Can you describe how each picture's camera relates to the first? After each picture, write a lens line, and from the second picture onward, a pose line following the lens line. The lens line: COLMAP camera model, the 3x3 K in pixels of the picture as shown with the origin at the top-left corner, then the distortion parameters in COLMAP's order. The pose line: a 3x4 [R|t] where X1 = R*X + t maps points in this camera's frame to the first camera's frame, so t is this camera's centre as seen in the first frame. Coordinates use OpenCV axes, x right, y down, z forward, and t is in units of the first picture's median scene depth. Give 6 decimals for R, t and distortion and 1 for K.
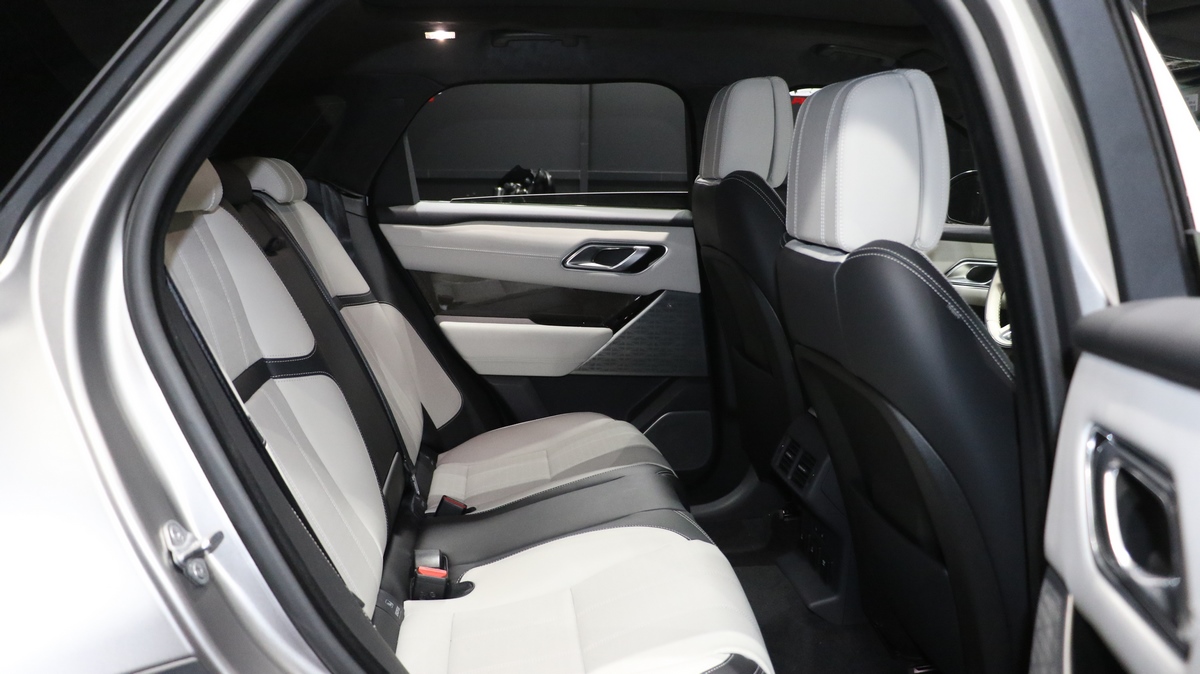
lens RADIAL K [[977.6, 0, 596.3], [0, 977.6, 342.6], [0, 0, 1]] dist [-0.194230, 0.198879]
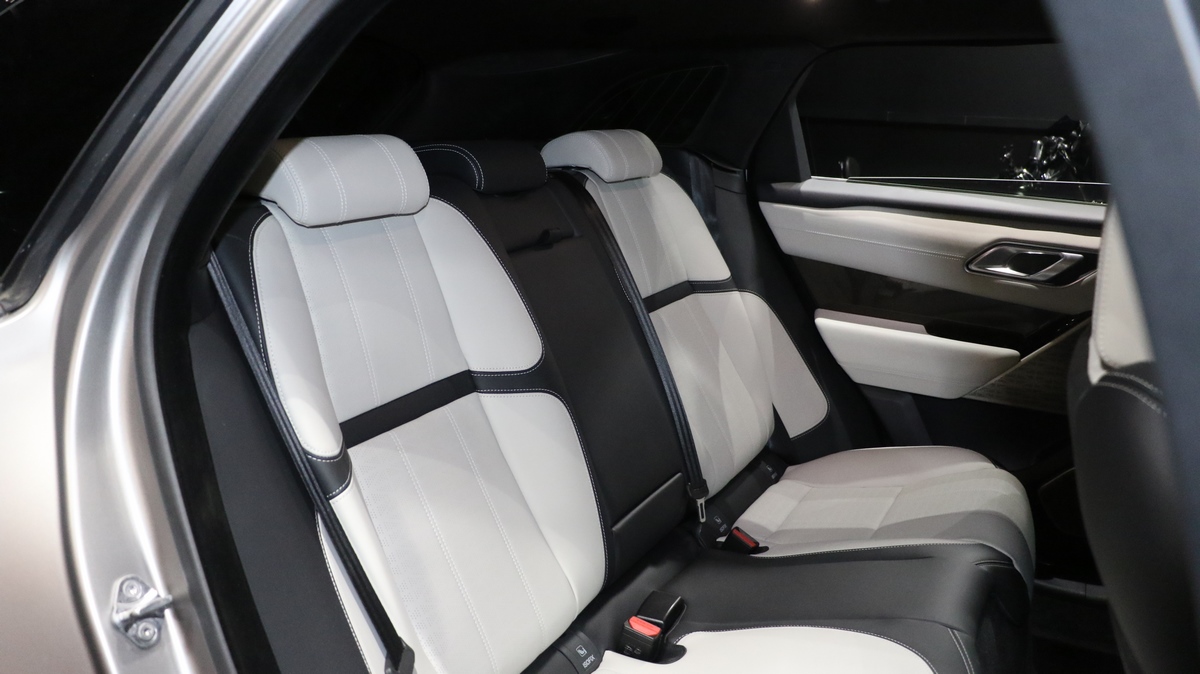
lens RADIAL K [[977.6, 0, 596.3], [0, 977.6, 342.6], [0, 0, 1]] dist [-0.194230, 0.198879]
pose [[0.829936, 0.138559, -0.540377, 0.153850], [-0.099043, 0.989873, 0.101700, -0.069381], [0.548995, -0.030884, 0.835255, 0.159986]]
